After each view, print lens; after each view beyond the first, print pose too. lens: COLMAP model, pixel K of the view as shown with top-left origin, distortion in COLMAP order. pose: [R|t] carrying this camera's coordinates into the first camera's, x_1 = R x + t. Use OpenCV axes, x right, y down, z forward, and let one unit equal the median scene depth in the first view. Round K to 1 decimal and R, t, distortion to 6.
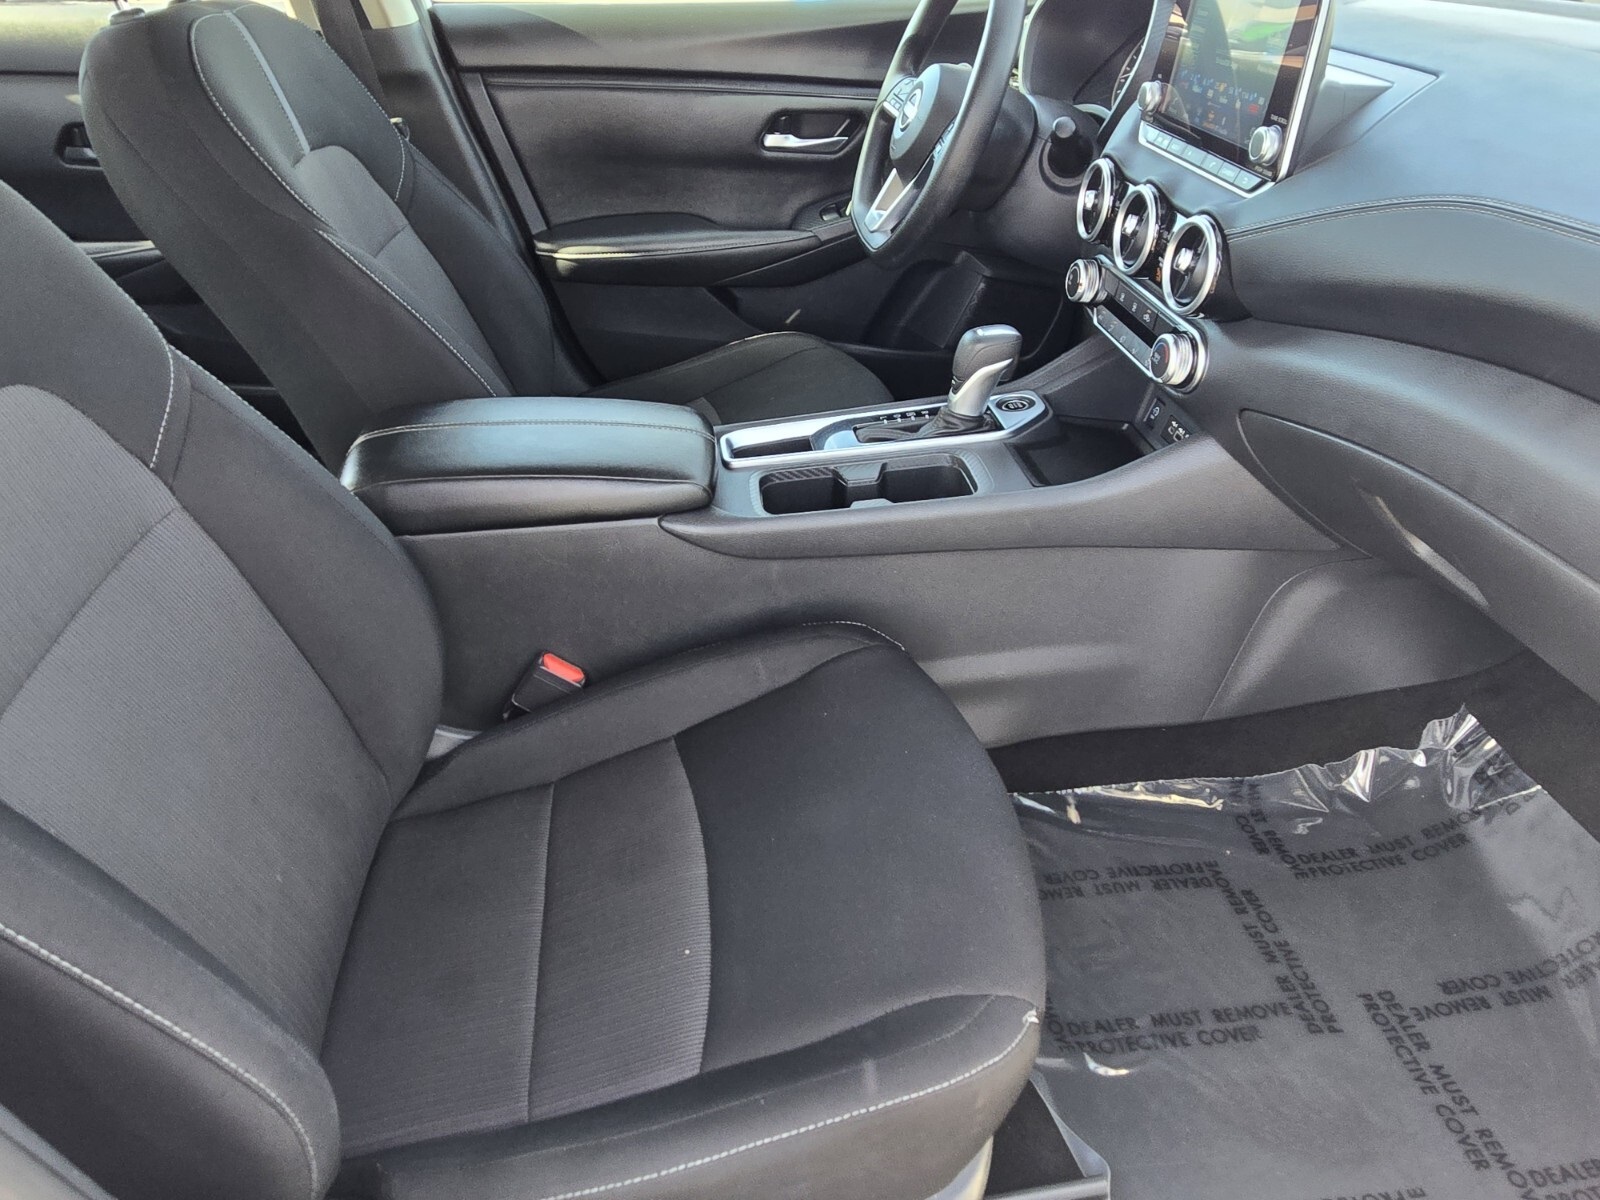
lens RADIAL K [[1070.7, 0, 776.0], [0, 1070.7, 591.9], [0, 0, 1]] dist [0.004496, -0.001368]
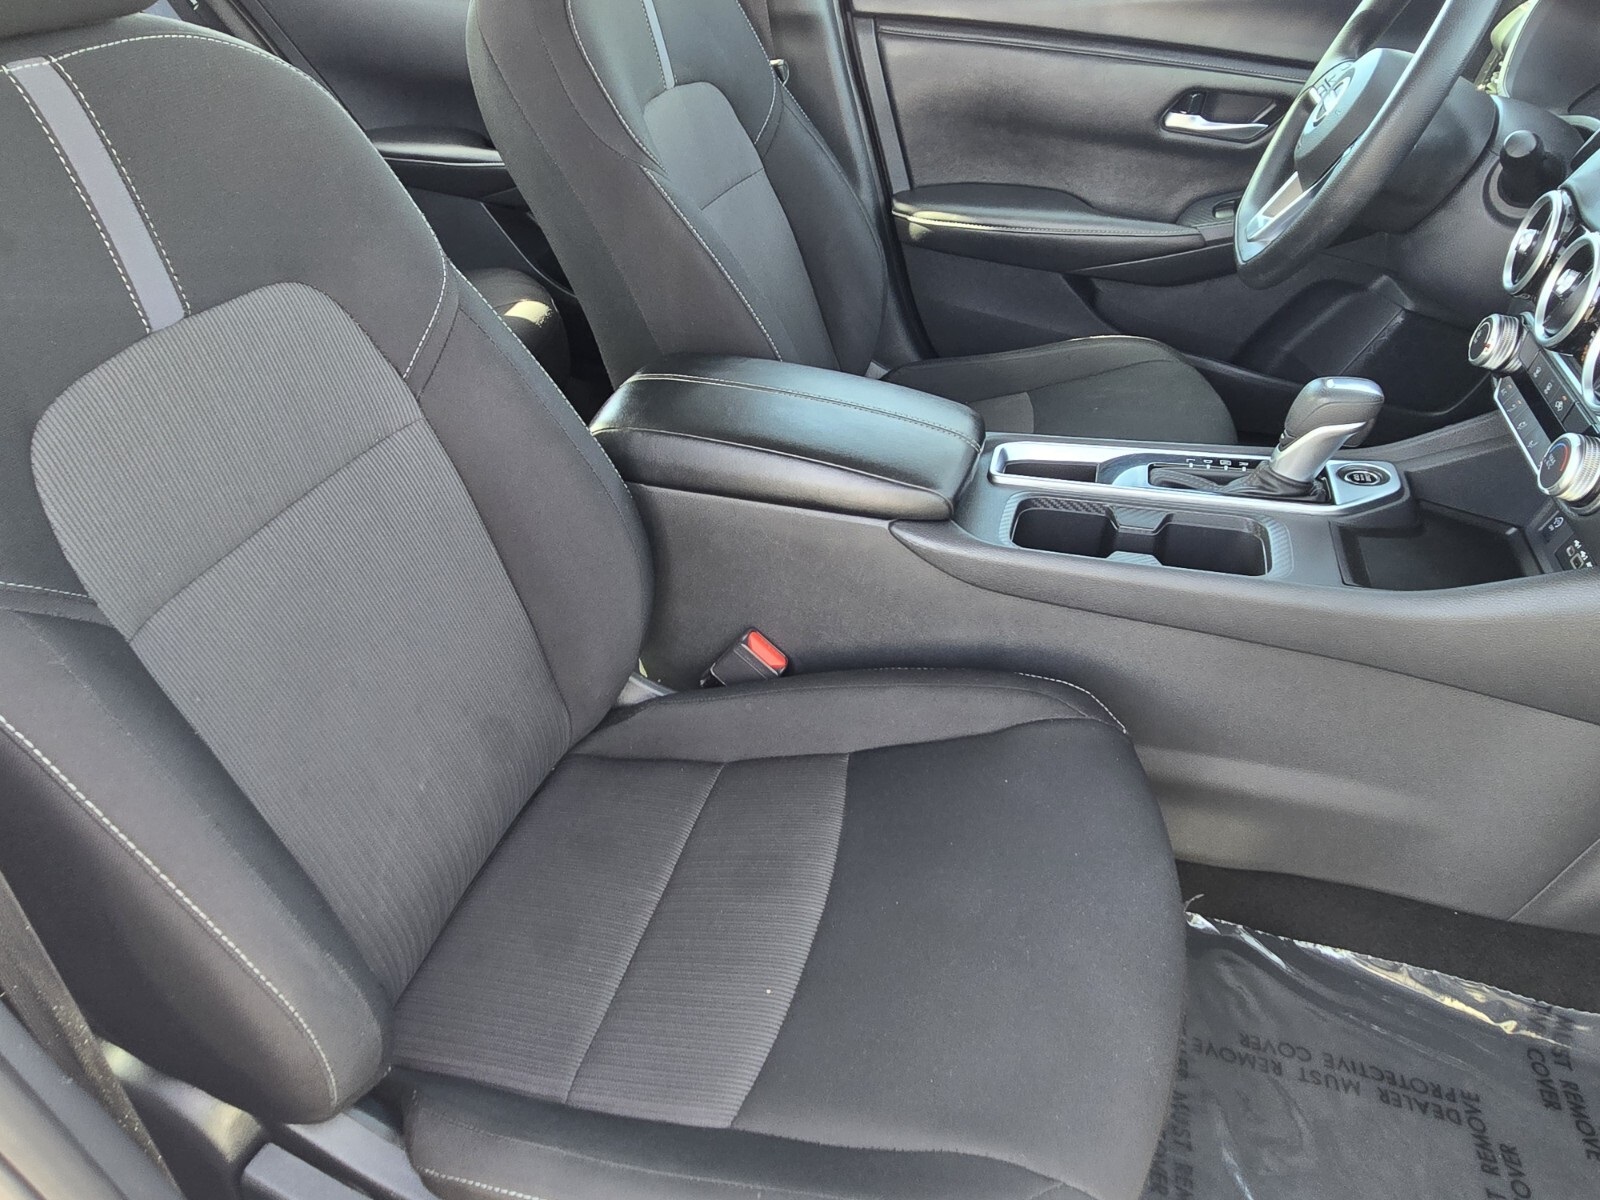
lens RADIAL K [[1069.7, 0, 774.9], [0, 1069.7, 595.8], [0, 0, 1]] dist [0.004985, -0.002605]
pose [[0.919712, 0.239567, -0.311025, 0.094499], [-0.226672, 0.970879, 0.077545, -0.052297], [0.320545, -0.000818, 0.947233, 0.087449]]
